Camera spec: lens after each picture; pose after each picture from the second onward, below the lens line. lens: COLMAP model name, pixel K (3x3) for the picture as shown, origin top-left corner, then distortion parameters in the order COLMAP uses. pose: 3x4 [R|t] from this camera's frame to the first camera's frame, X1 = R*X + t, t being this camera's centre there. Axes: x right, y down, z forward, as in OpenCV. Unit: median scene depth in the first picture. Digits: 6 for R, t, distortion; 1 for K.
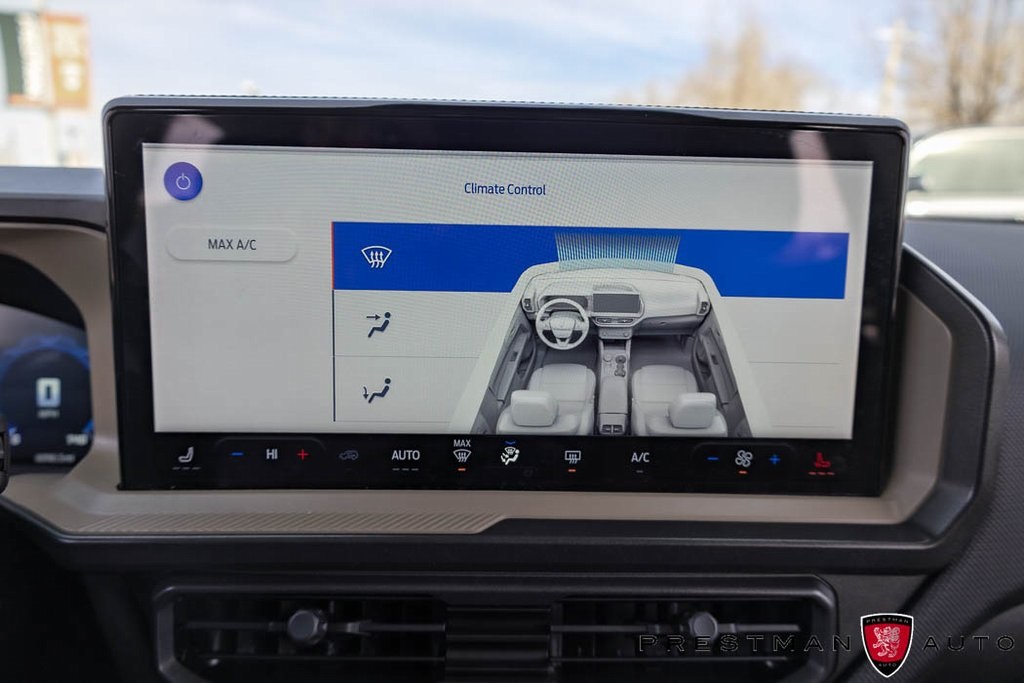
lens RADIAL K [[668.5, 0, 510.1], [0, 668.5, 342.3], [0, 0, 1]] dist [0.017470, -0.006625]
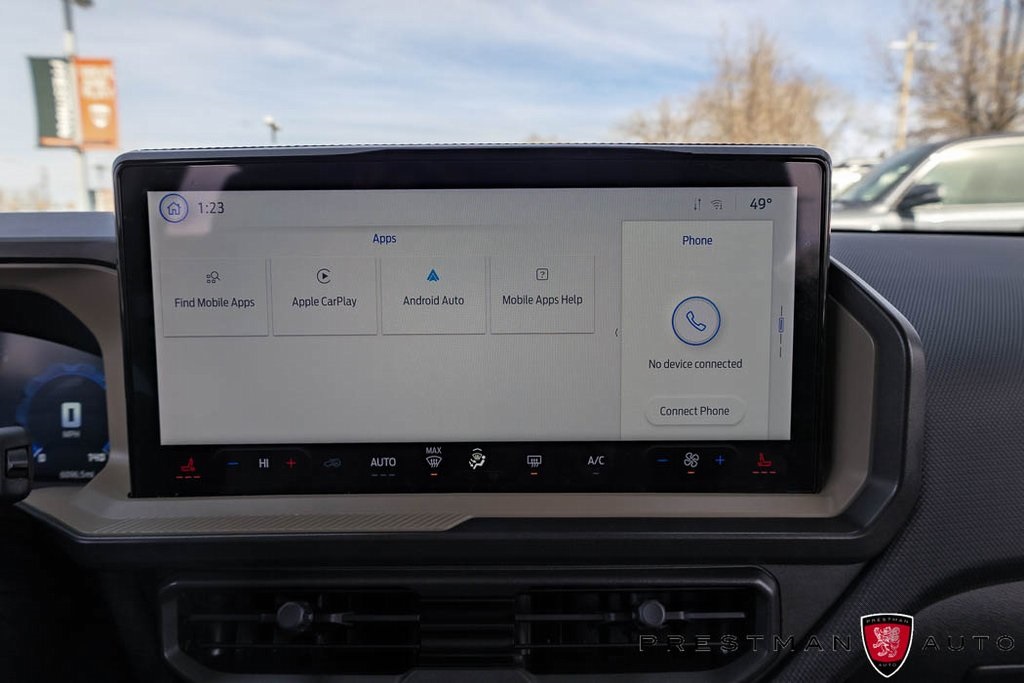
lens RADIAL K [[668.5, 0, 510.8], [0, 668.5, 344.4], [0, 0, 1]] dist [0.017470, -0.006625]
pose [[0.999237, -0.023468, -0.031211, 0.094913], [0.022606, 0.999360, -0.027717, 0.009004], [0.031841, 0.026990, 0.999128, -0.108018]]
